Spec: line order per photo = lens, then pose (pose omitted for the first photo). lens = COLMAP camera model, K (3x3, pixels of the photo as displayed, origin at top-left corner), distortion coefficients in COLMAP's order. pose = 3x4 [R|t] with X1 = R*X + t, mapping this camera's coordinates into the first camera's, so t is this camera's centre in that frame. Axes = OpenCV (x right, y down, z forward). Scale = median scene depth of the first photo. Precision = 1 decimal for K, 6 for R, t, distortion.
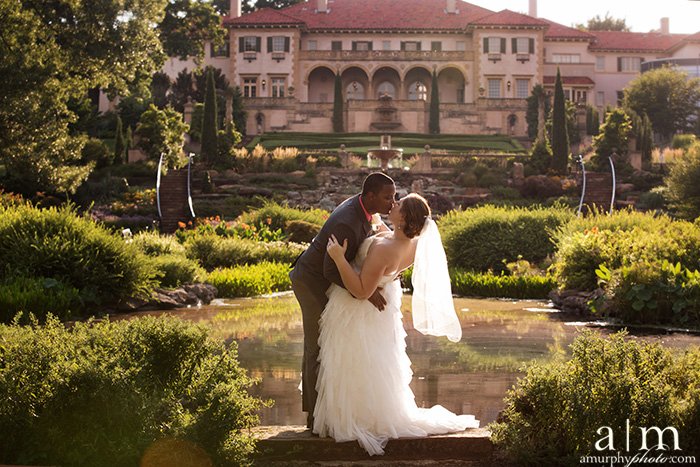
lens RADIAL K [[1430.7, 0, 350.1], [0, 1430.7, 232.7], [0, 0, 1]] dist [-0.093457, 0.000000]
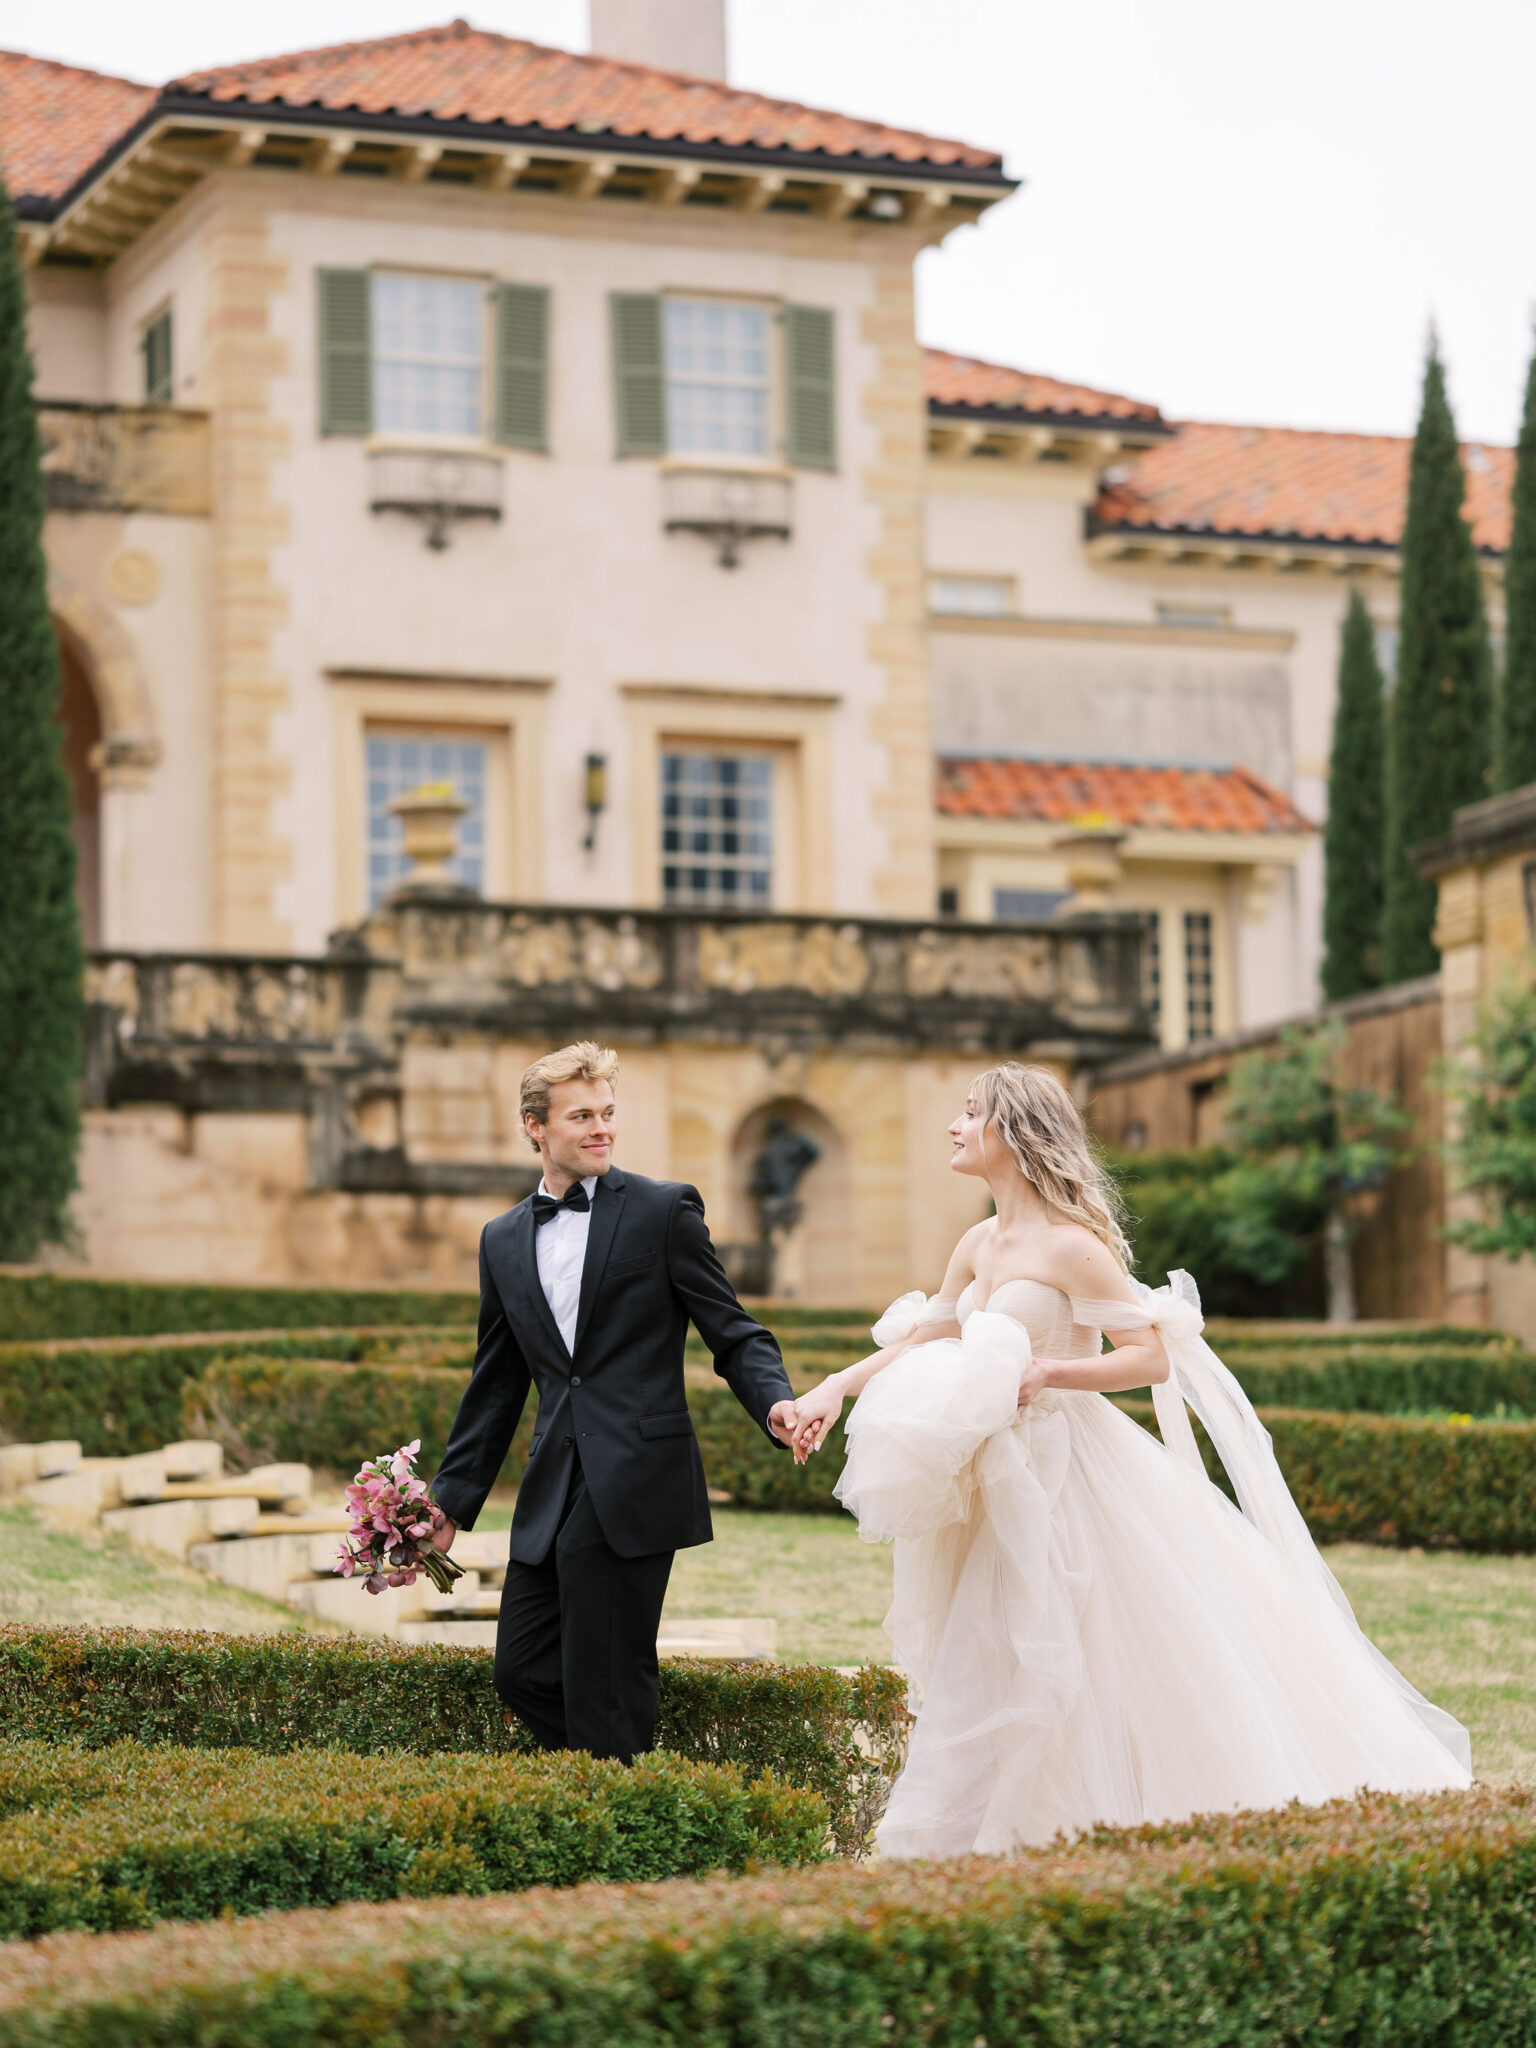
lens RADIAL K [[6295.0, 0, 767.8], [0, 6295.0, 1023.8], [0, 0, 1]] dist [0.070024, 0.000000]
pose [[0.923555, 0.027919, 0.382449, -0.031857], [0.023191, 0.991454, -0.128382, -0.036844], [-0.382764, 0.127437, 0.915014, 0.628513]]
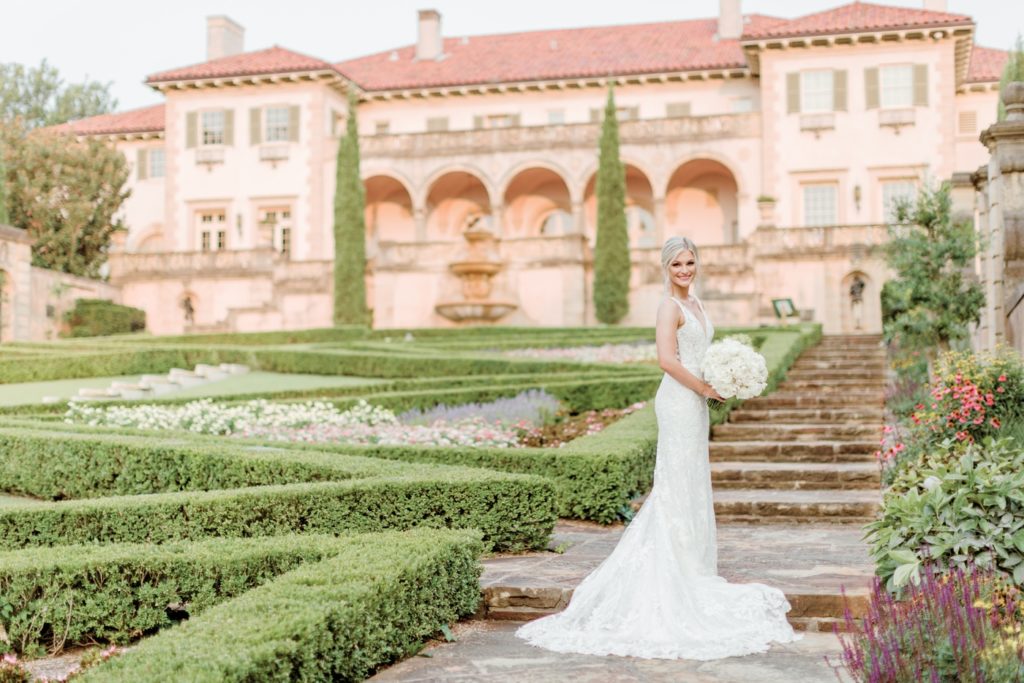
lens RADIAL K [[1437.3, 0, 512.0], [0, 1437.3, 344.5], [0, 0, 1]] dist [0.031220, 0.000000]
pose [[0.973799, -0.022633, -0.226282, 0.107415], [0.004383, 0.996718, -0.080832, -0.036290], [0.227369, 0.077723, 0.970702, 0.625792]]
